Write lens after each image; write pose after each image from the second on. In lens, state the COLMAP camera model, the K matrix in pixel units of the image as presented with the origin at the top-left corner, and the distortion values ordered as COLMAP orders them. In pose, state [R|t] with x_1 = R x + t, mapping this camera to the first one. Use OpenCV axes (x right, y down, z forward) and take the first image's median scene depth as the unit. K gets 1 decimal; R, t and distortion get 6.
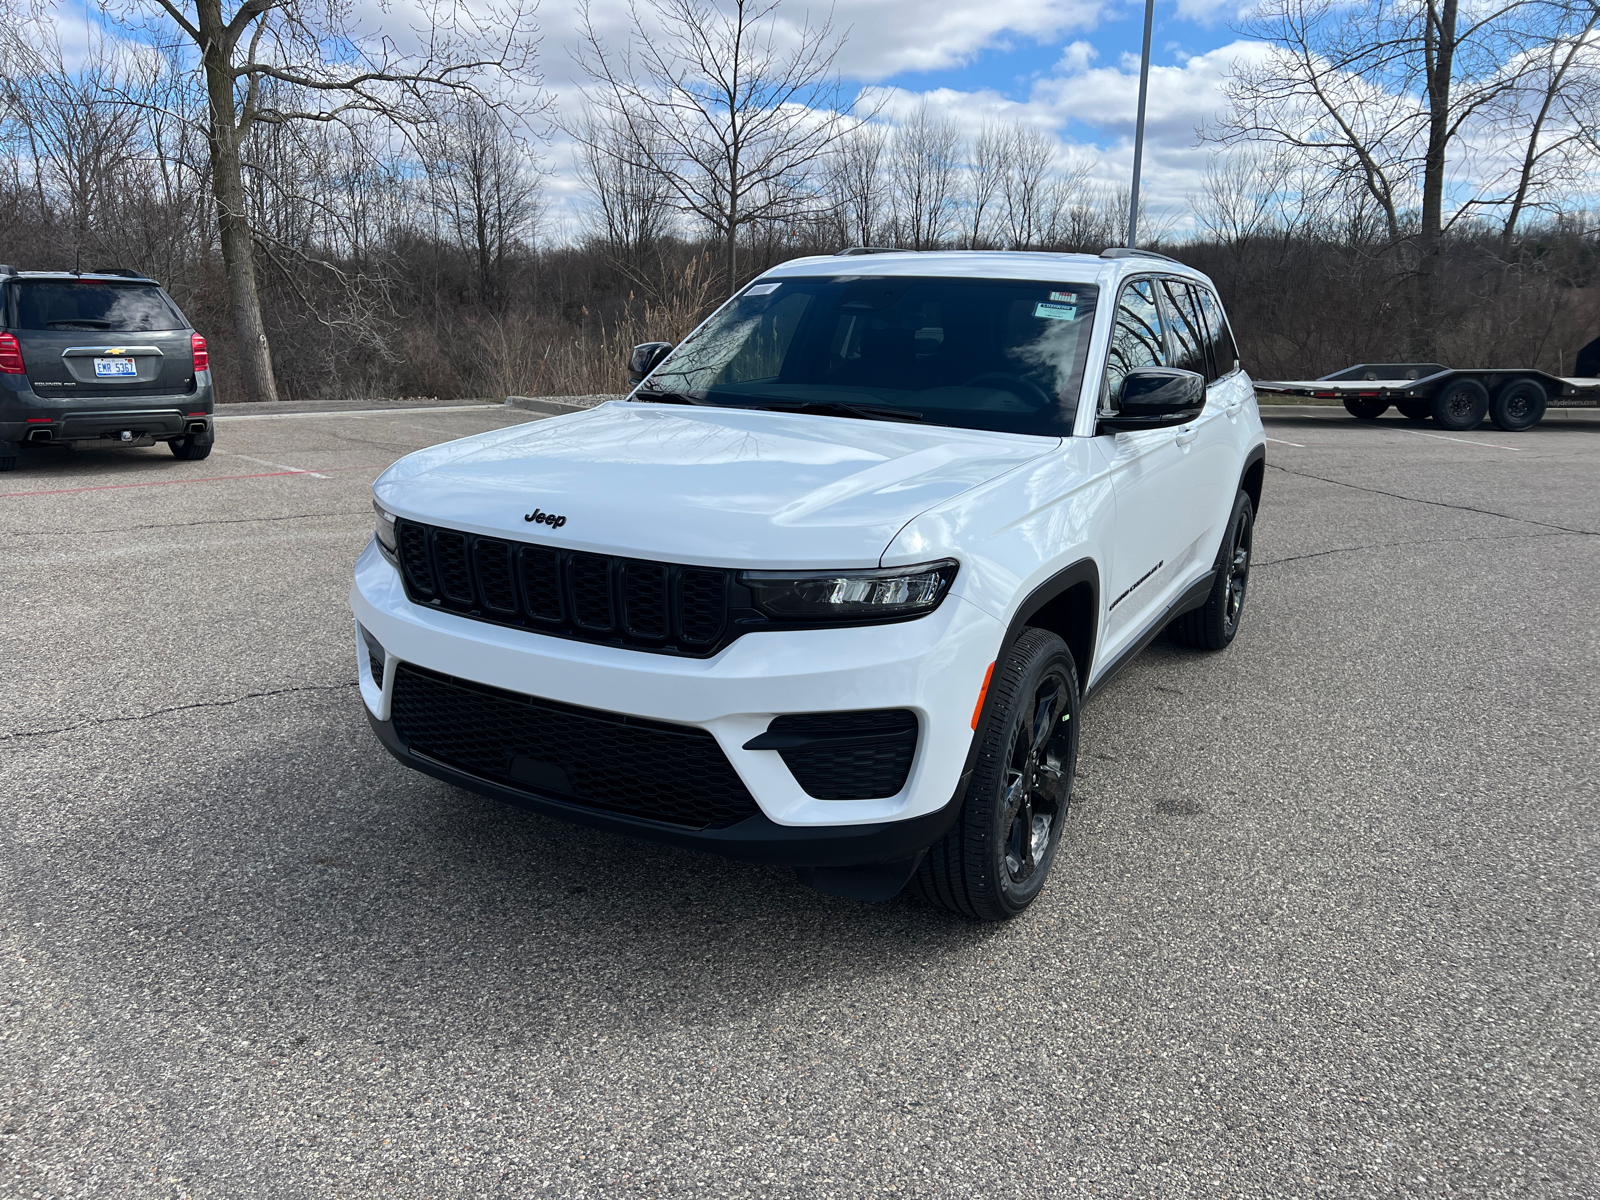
lens RADIAL K [[1195.7, 0, 800.2], [0, 1195.7, 607.6], [0, 0, 1]] dist [0.054772, -0.055761]
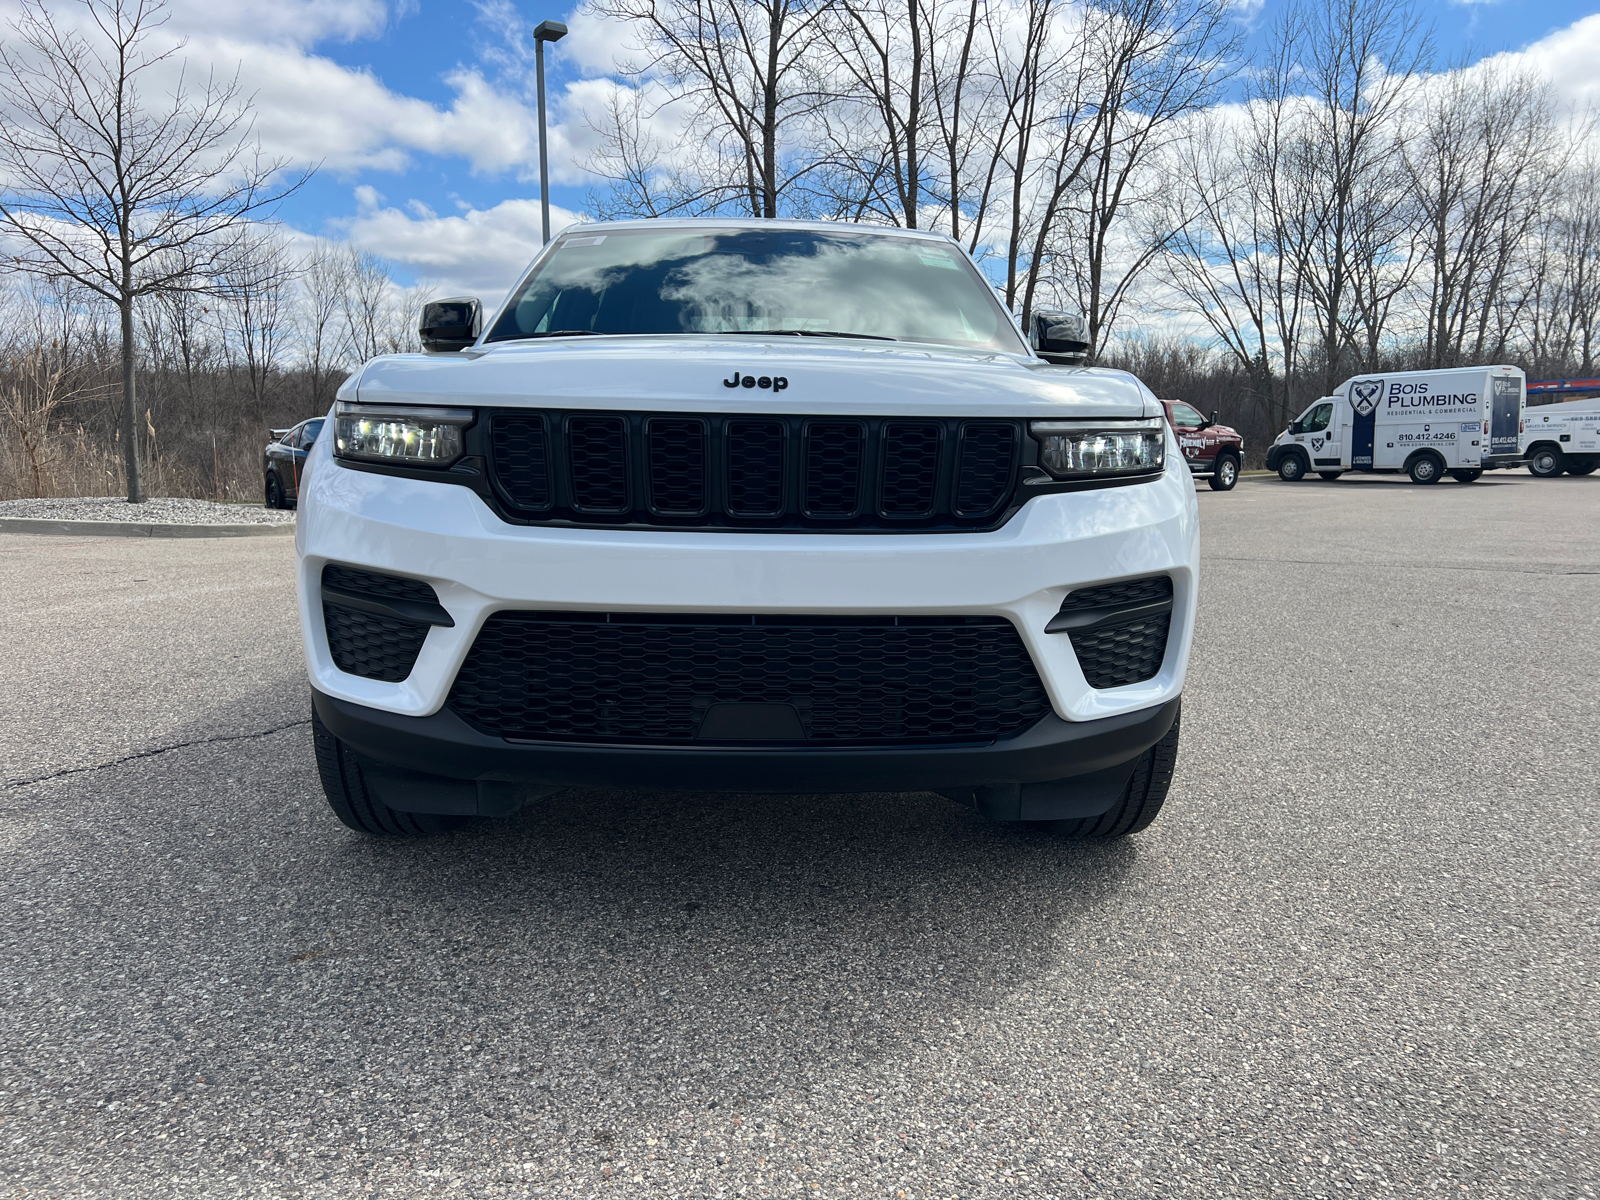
lens RADIAL K [[1195.7, 0, 807.8], [0, 1195.7, 597.3], [0, 0, 1]] dist [0.054772, -0.055761]
pose [[0.858101, -0.081689, 0.506942, -0.458464], [0.136752, 0.987965, -0.072279, 0.097308], [-0.494936, 0.131348, 0.858945, 0.256068]]
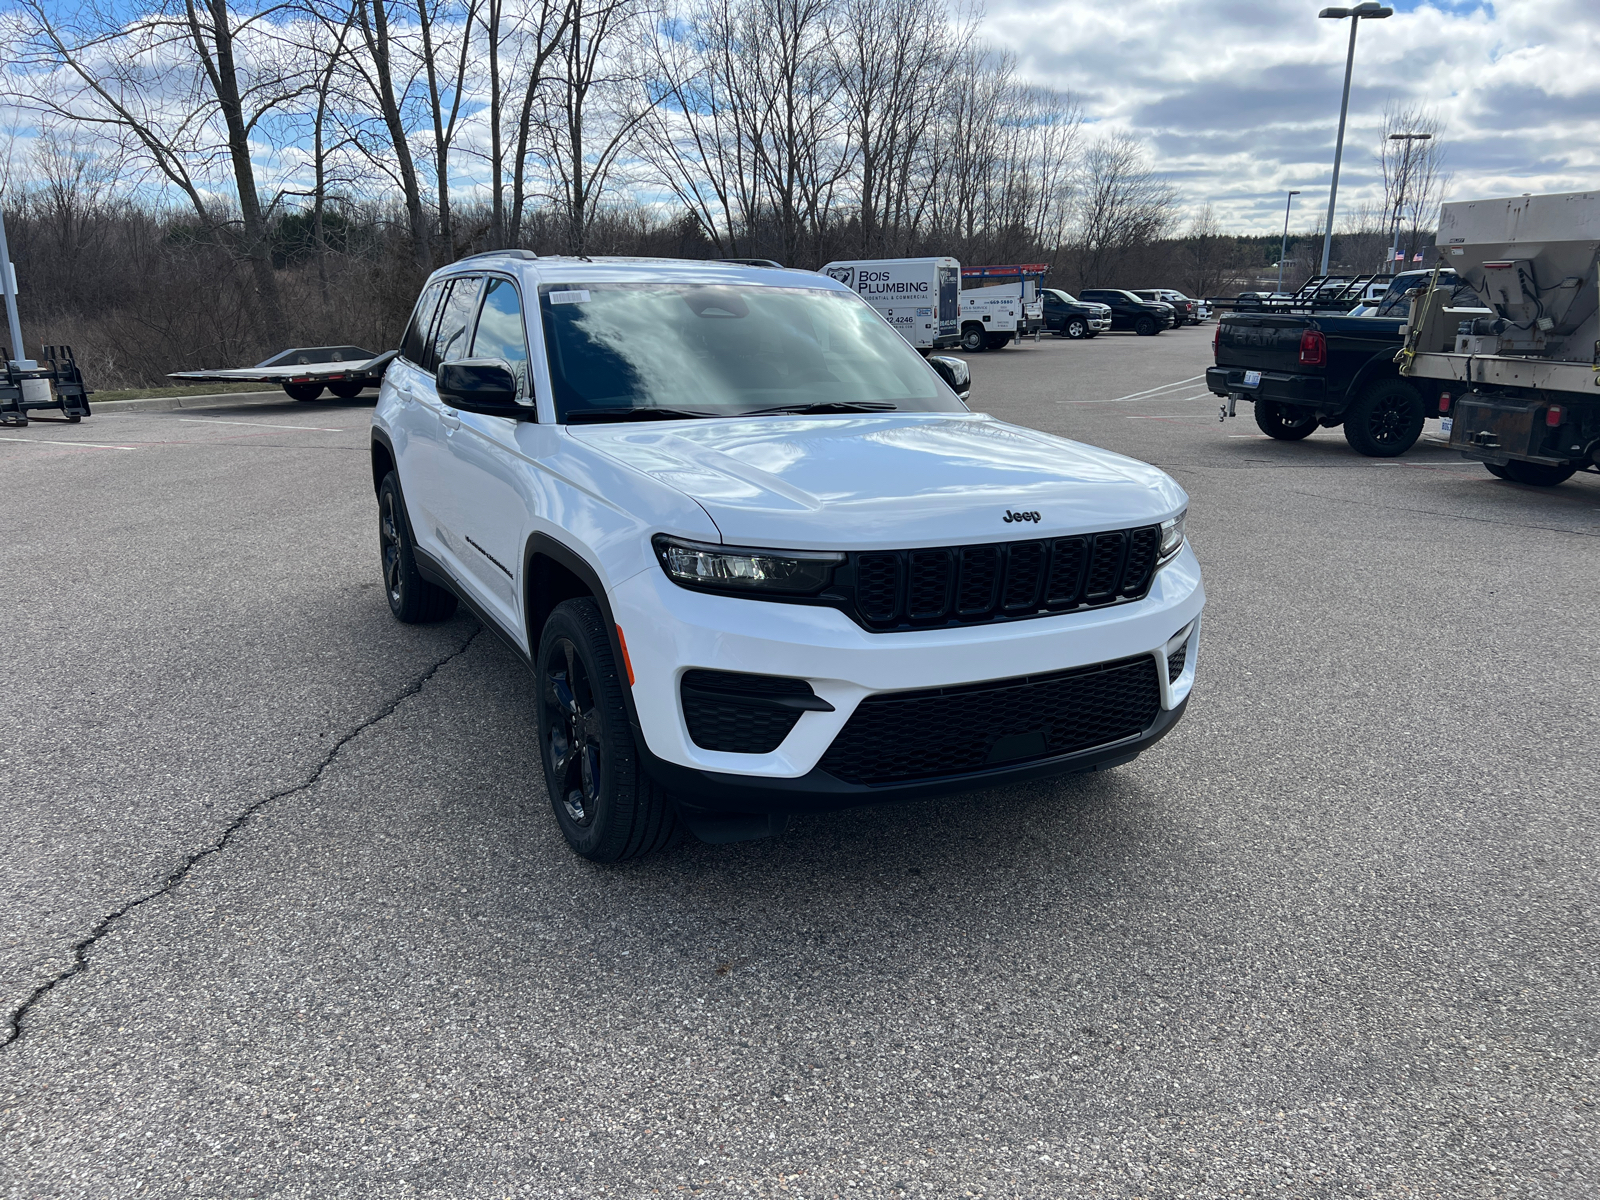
lens RADIAL K [[1195.7, 0, 807.9], [0, 1195.7, 593.8], [0, 0, 1]] dist [0.054772, -0.055761]
pose [[0.553618, -0.213322, 0.804985, -0.965103], [0.209529, 0.971219, 0.113274, -0.134457], [-0.805981, 0.105957, 0.582381, 0.398766]]
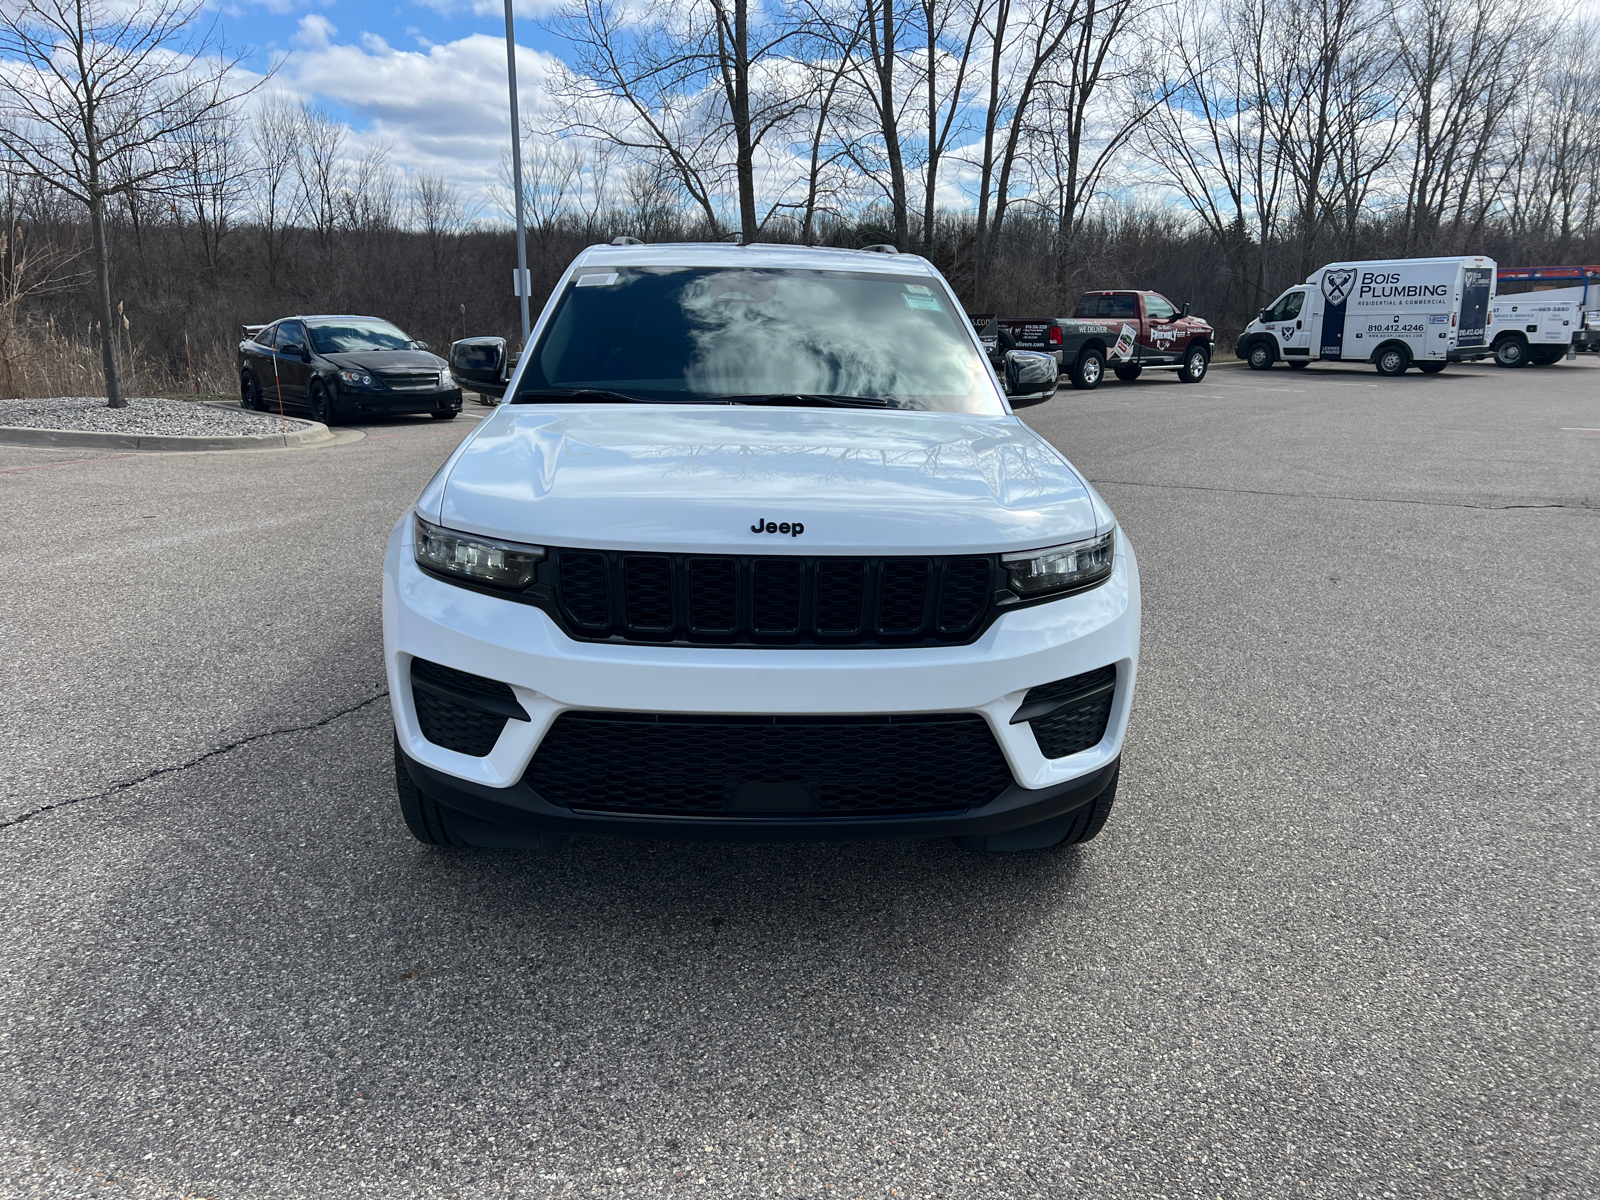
lens RADIAL K [[1195.7, 0, 798.6], [0, 1195.7, 598.9], [0, 0, 1]] dist [0.054772, -0.055761]
pose [[0.848727, -0.133409, 0.511728, -0.535886], [0.131584, 0.990498, 0.039986, -0.041818], [-0.512200, 0.033398, 0.858217, 0.139332]]
